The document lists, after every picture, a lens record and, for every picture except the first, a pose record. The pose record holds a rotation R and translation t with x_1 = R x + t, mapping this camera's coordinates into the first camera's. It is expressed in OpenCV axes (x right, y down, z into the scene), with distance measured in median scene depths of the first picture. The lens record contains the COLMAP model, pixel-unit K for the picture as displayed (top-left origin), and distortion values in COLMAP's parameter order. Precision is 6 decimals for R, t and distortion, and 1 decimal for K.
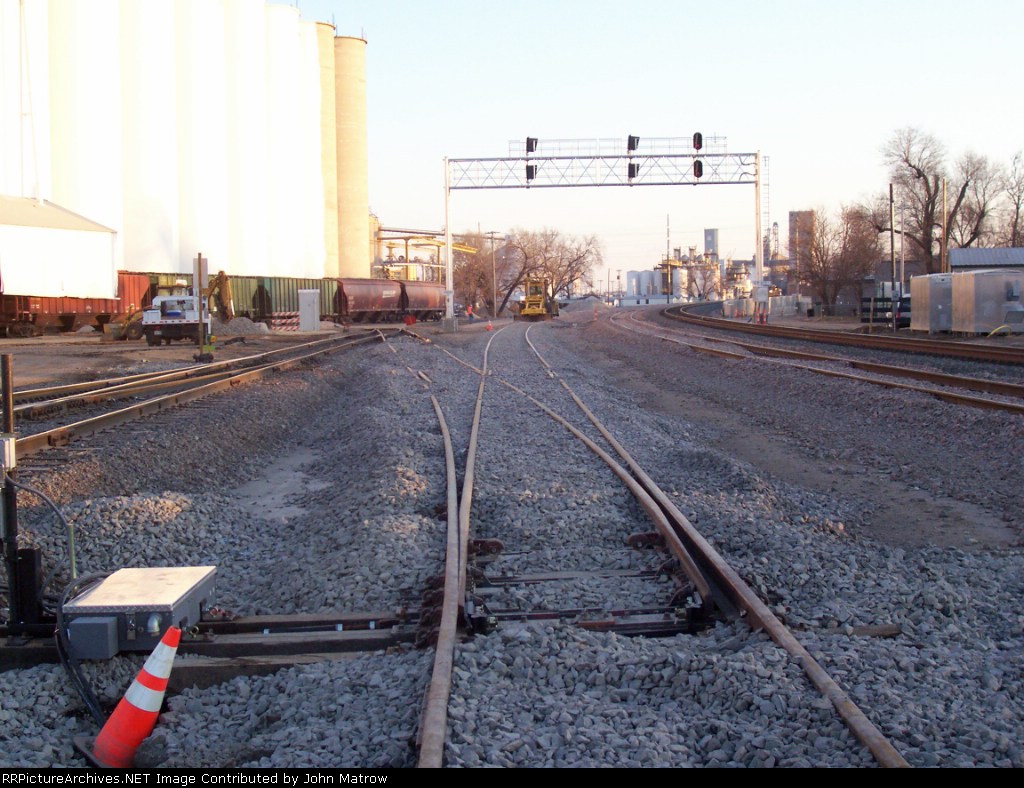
lens RADIAL K [[1510.2, 0, 512.0], [0, 1510.2, 394.0], [0, 0, 1]] dist [-0.113547, 0.028356]
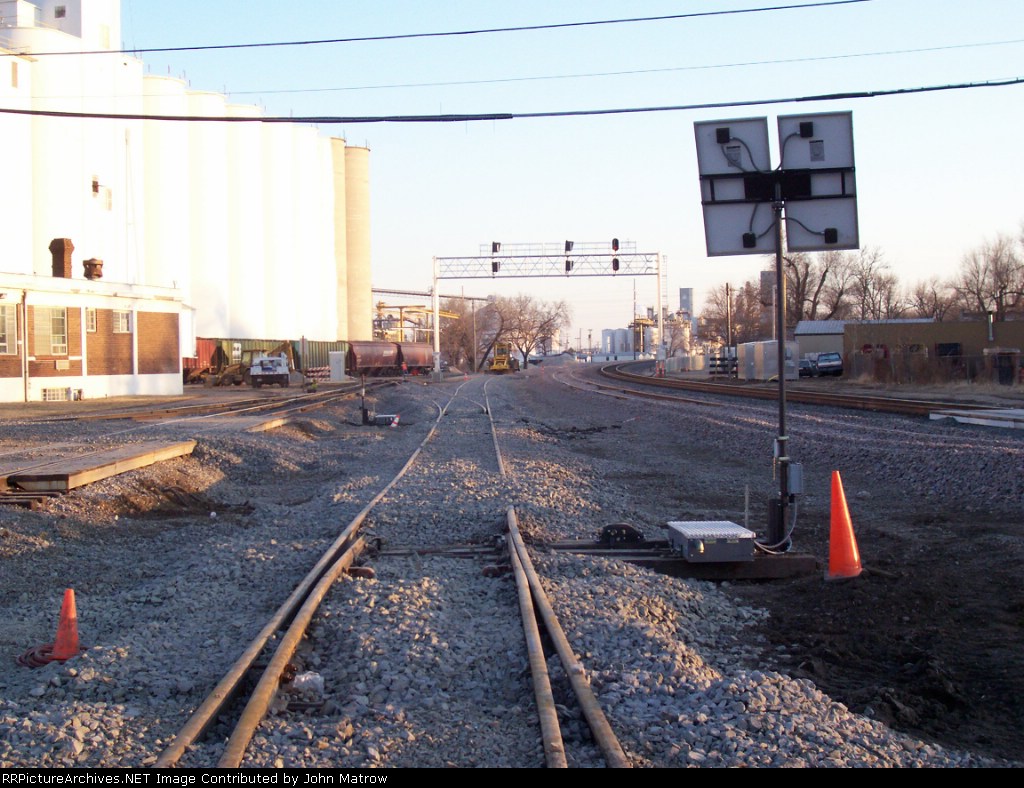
lens RADIAL K [[1510.2, 0, 512.0], [0, 1510.2, 394.0], [0, 0, 1]] dist [-0.113547, 0.028356]
pose [[0.999956, -0.000185, 0.009386, 0.009757], [0.000532, 0.999319, -0.036889, 0.014126], [-0.009372, 0.036892, 0.999275, -0.257659]]
